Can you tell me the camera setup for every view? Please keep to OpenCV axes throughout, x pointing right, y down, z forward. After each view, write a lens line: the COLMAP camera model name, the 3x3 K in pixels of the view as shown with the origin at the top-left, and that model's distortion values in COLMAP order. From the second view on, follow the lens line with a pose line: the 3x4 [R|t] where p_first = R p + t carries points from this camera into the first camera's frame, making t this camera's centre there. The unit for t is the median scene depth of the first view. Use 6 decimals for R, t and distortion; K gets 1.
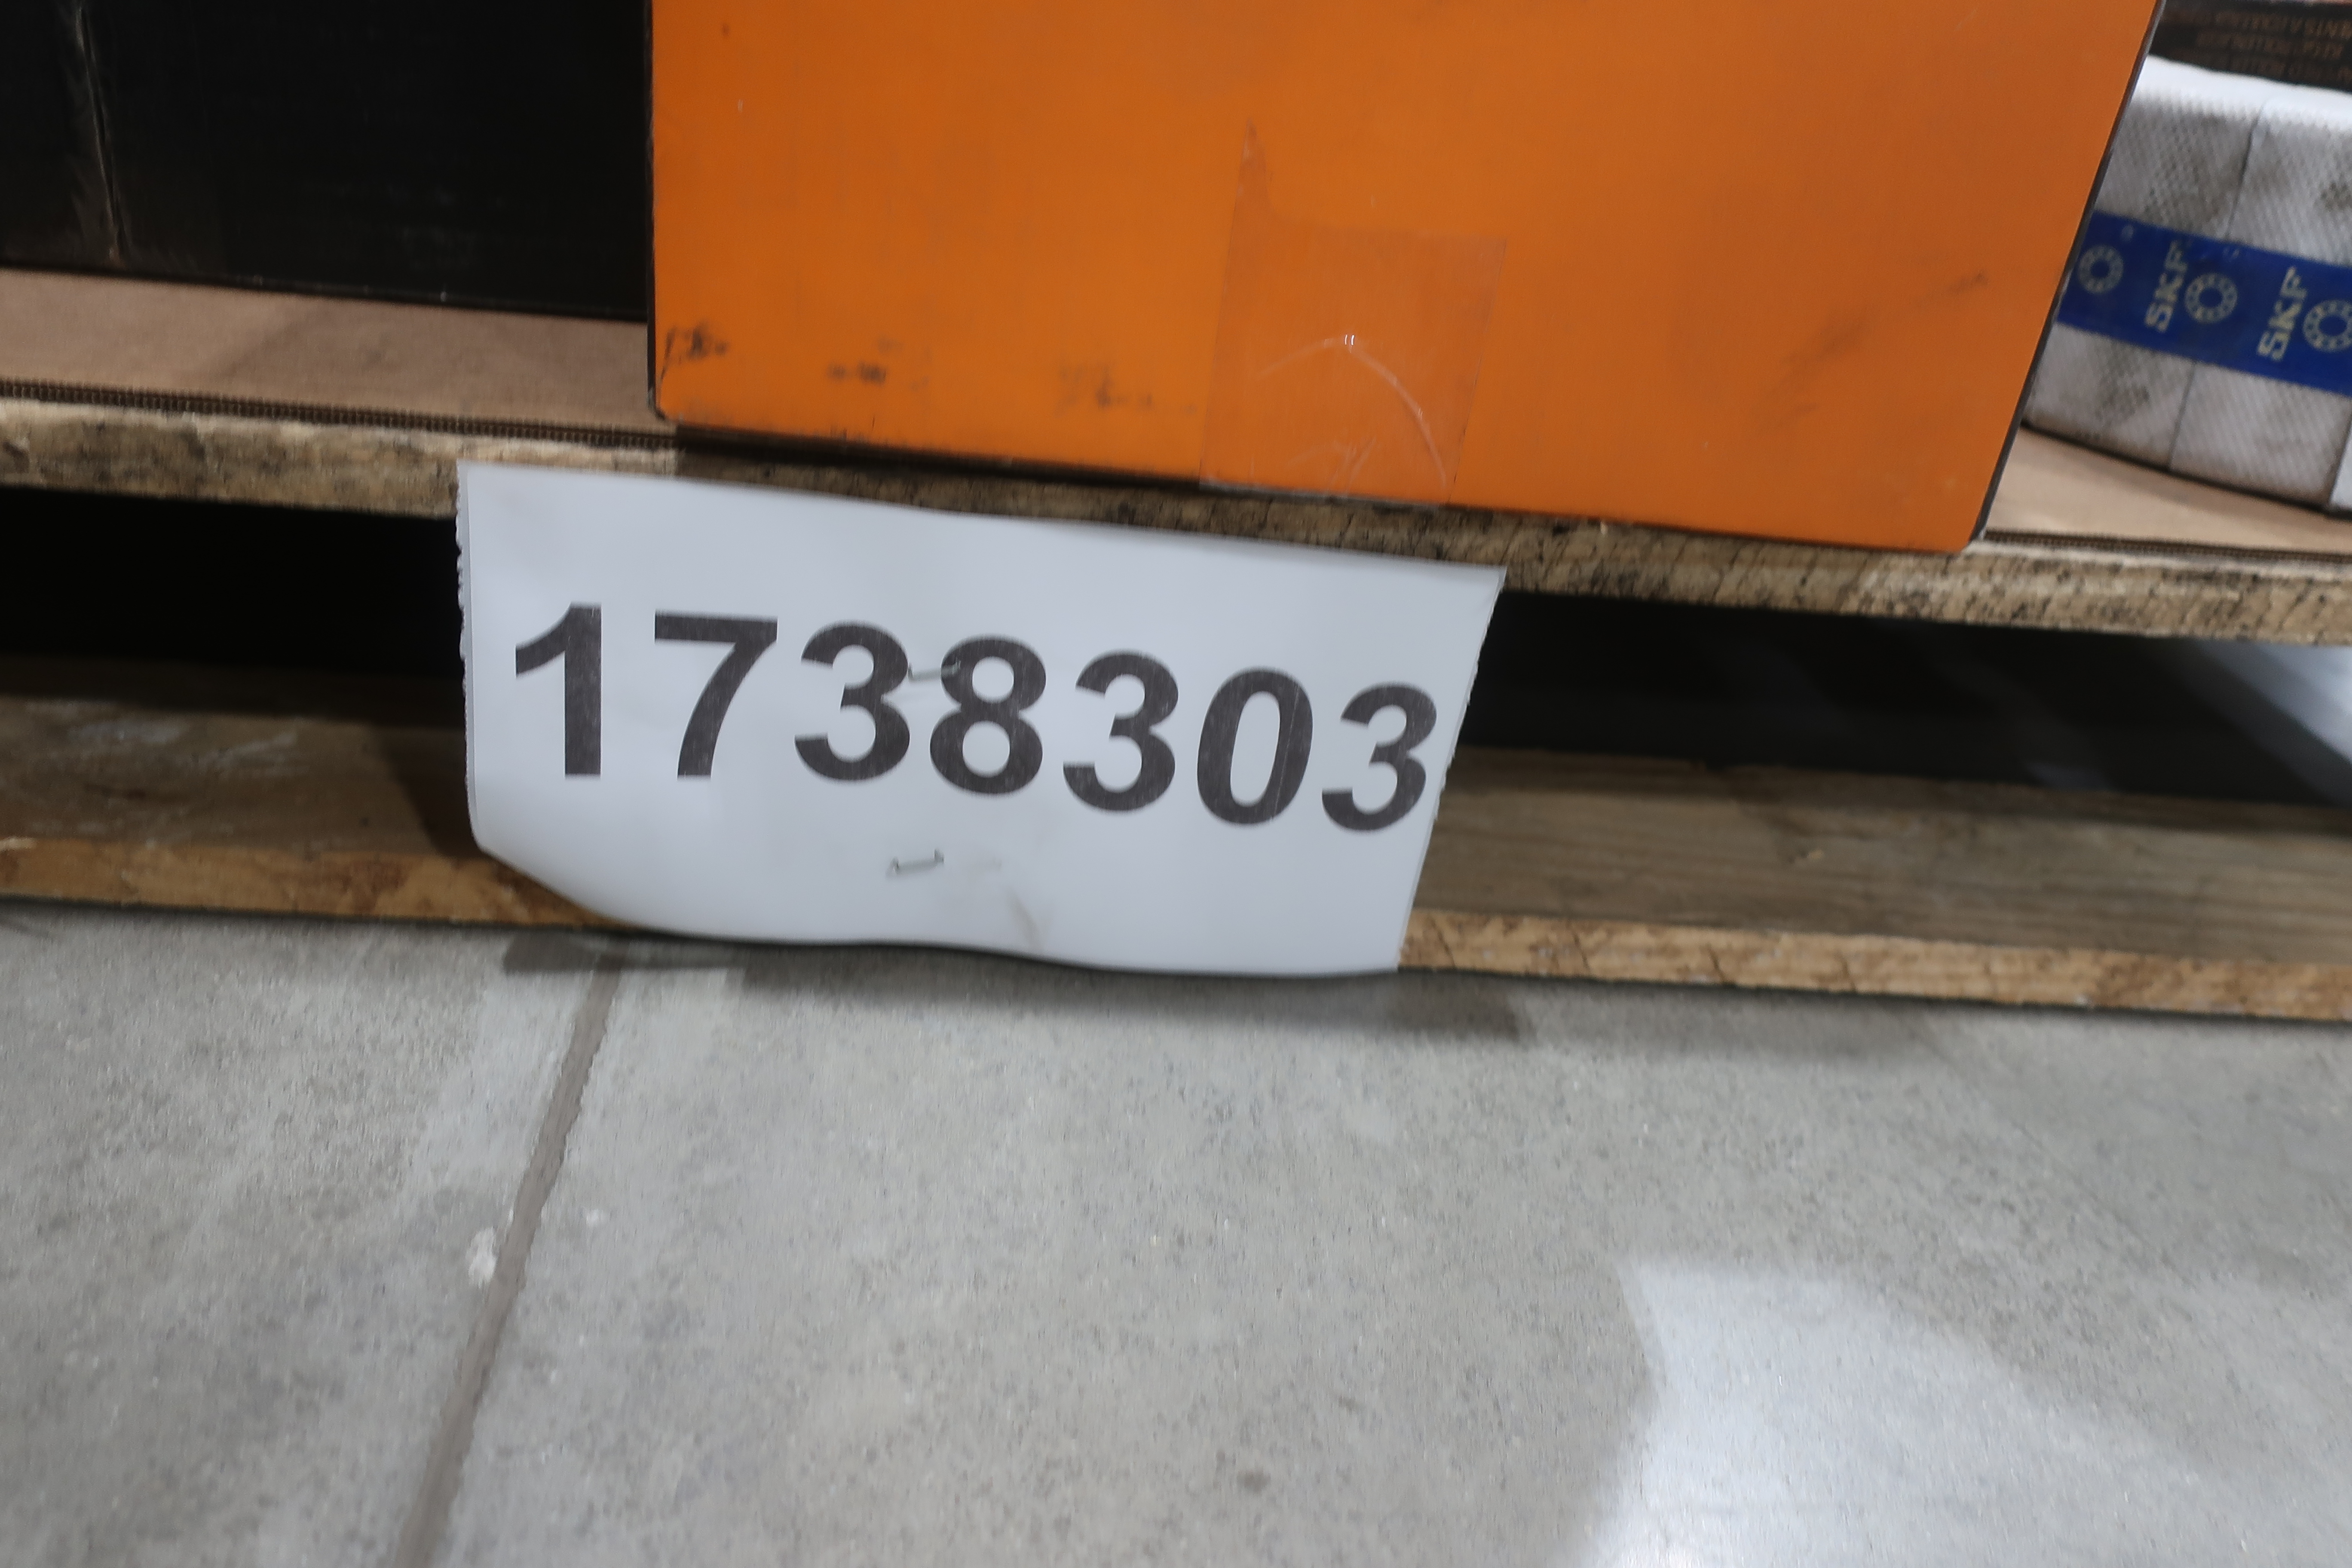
lens RADIAL K [[1846.6, 0, 1173.6], [0, 1846.6, 785.9], [0, 0, 1]] dist [0.001654, 0.000024]
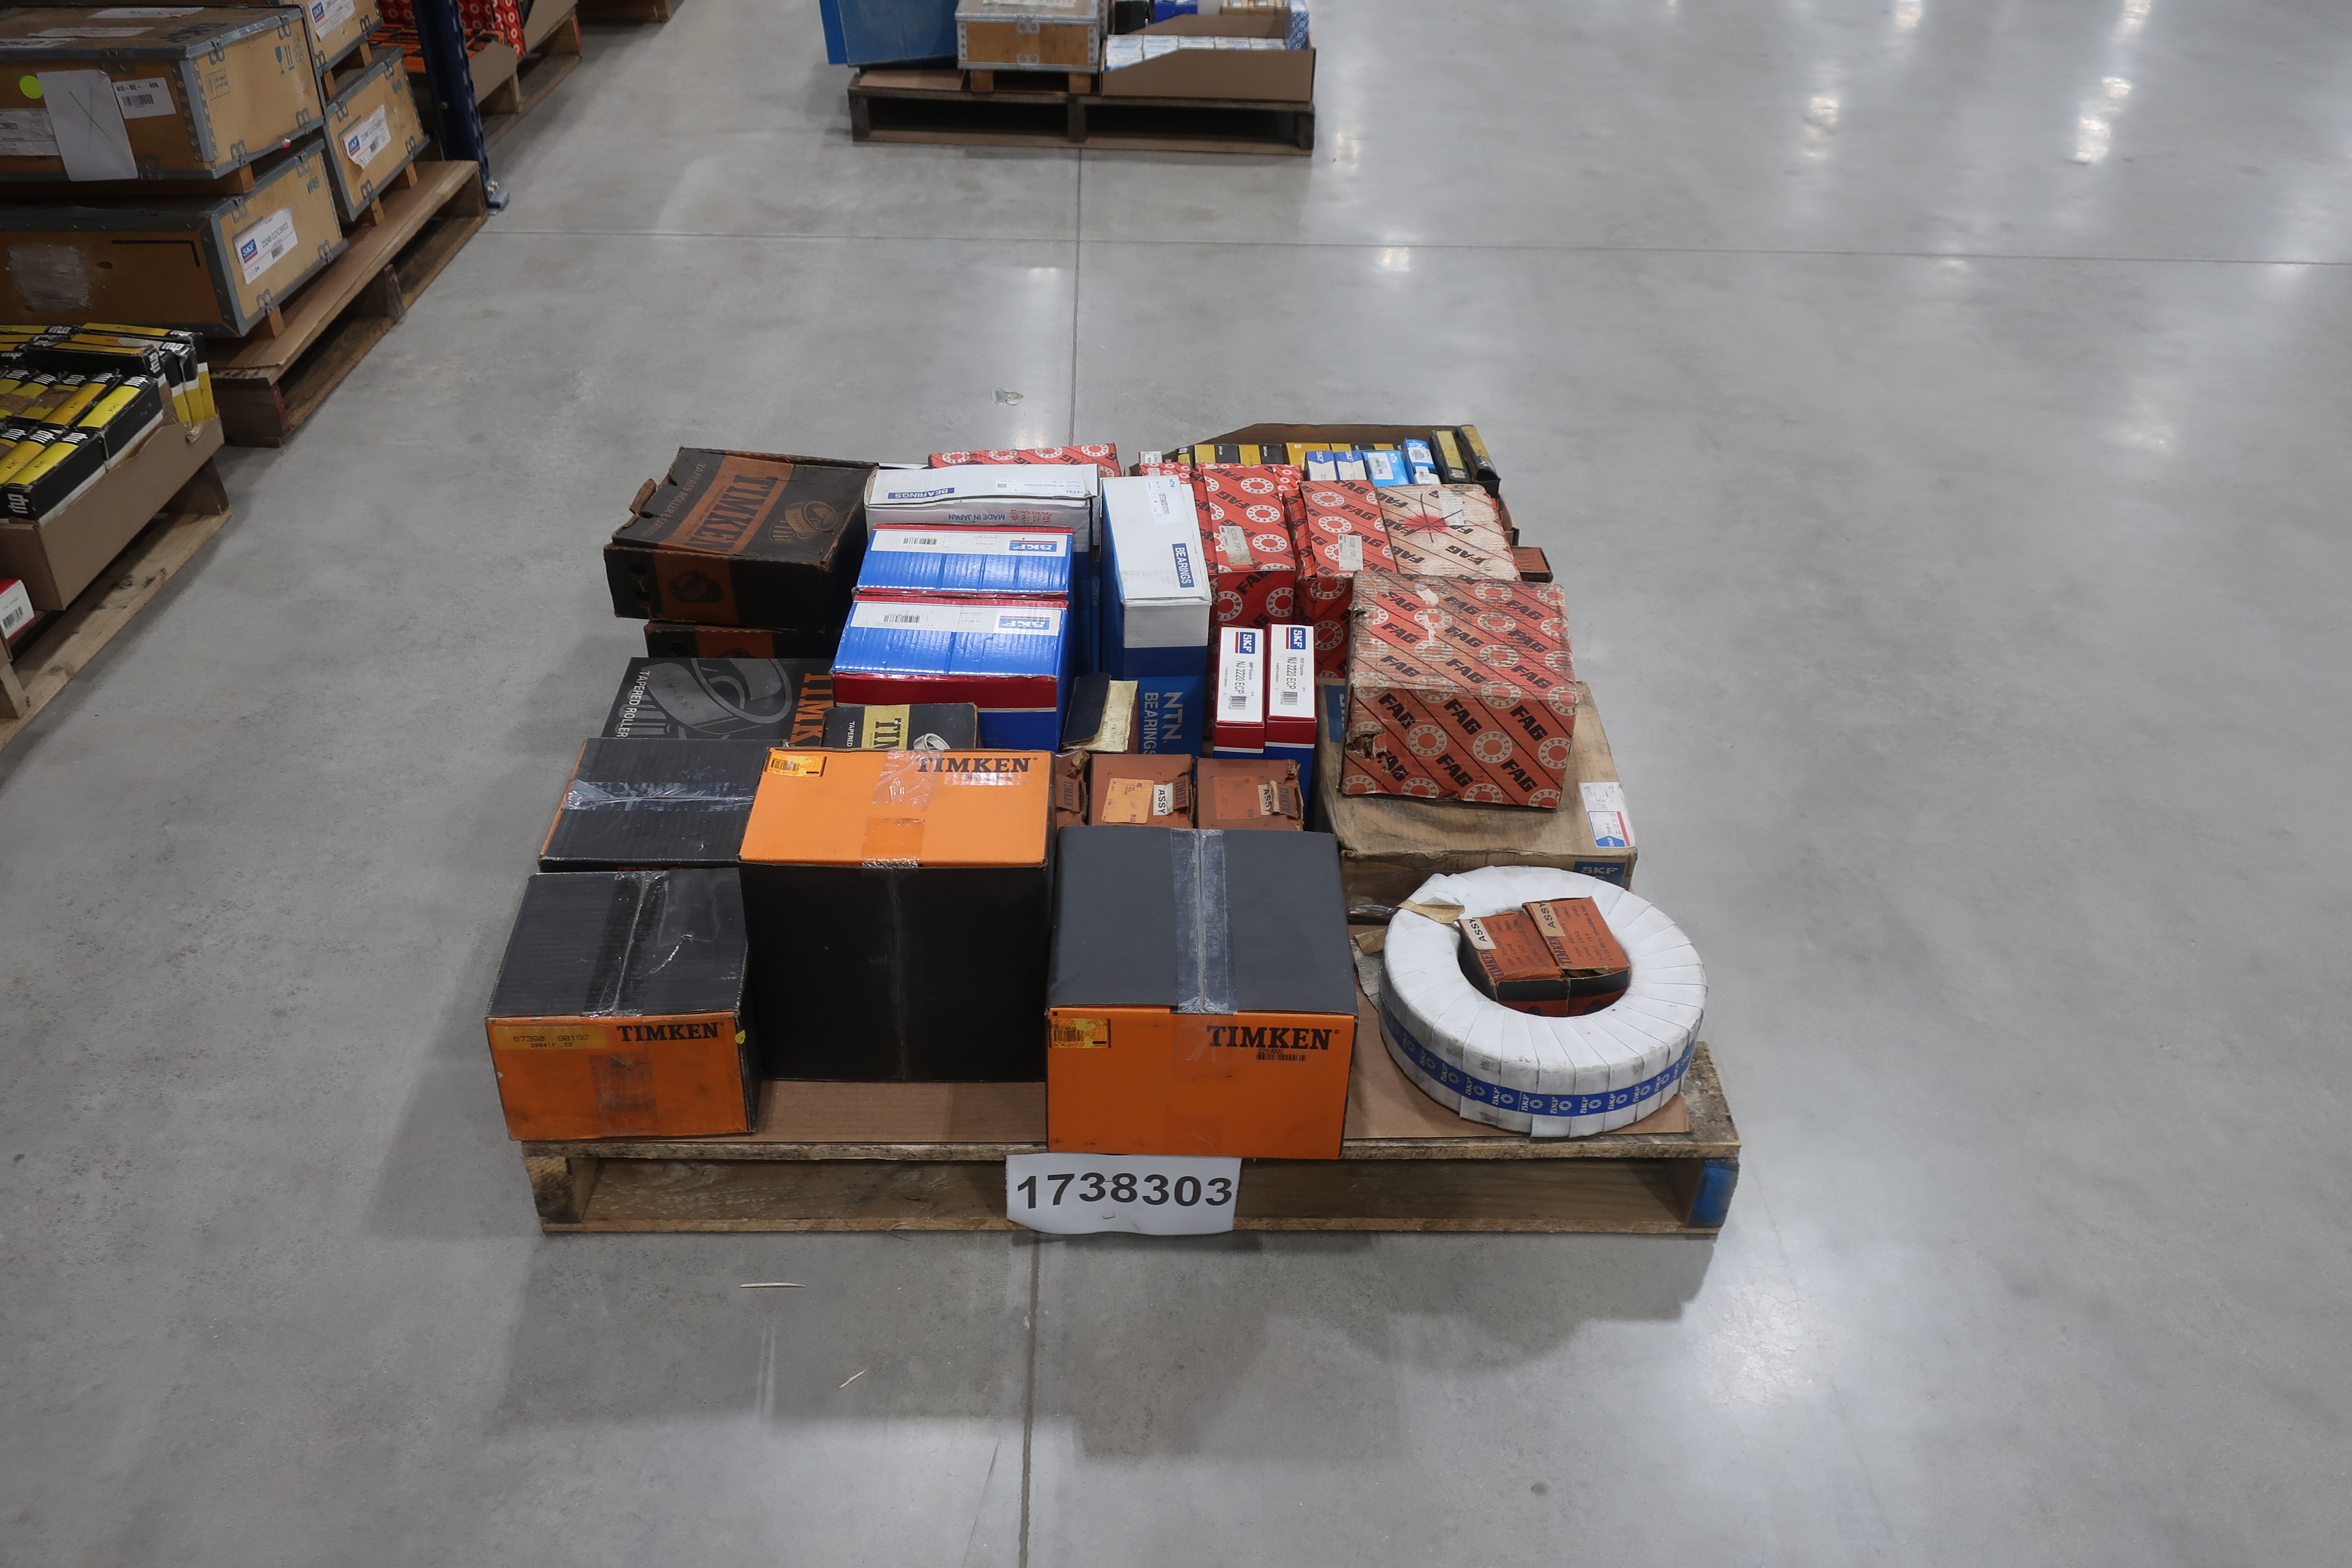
lens RADIAL K [[1846.6, 0, 1183.4], [0, 1846.6, 786.7], [0, 0, 1]] dist [0.001654, 0.000024]
pose [[0.995499, -0.039264, -0.086254, 0.433431], [0.048908, 0.992423, 0.112713, -1.409432], [0.081175, -0.116424, 0.989877, -3.048697]]
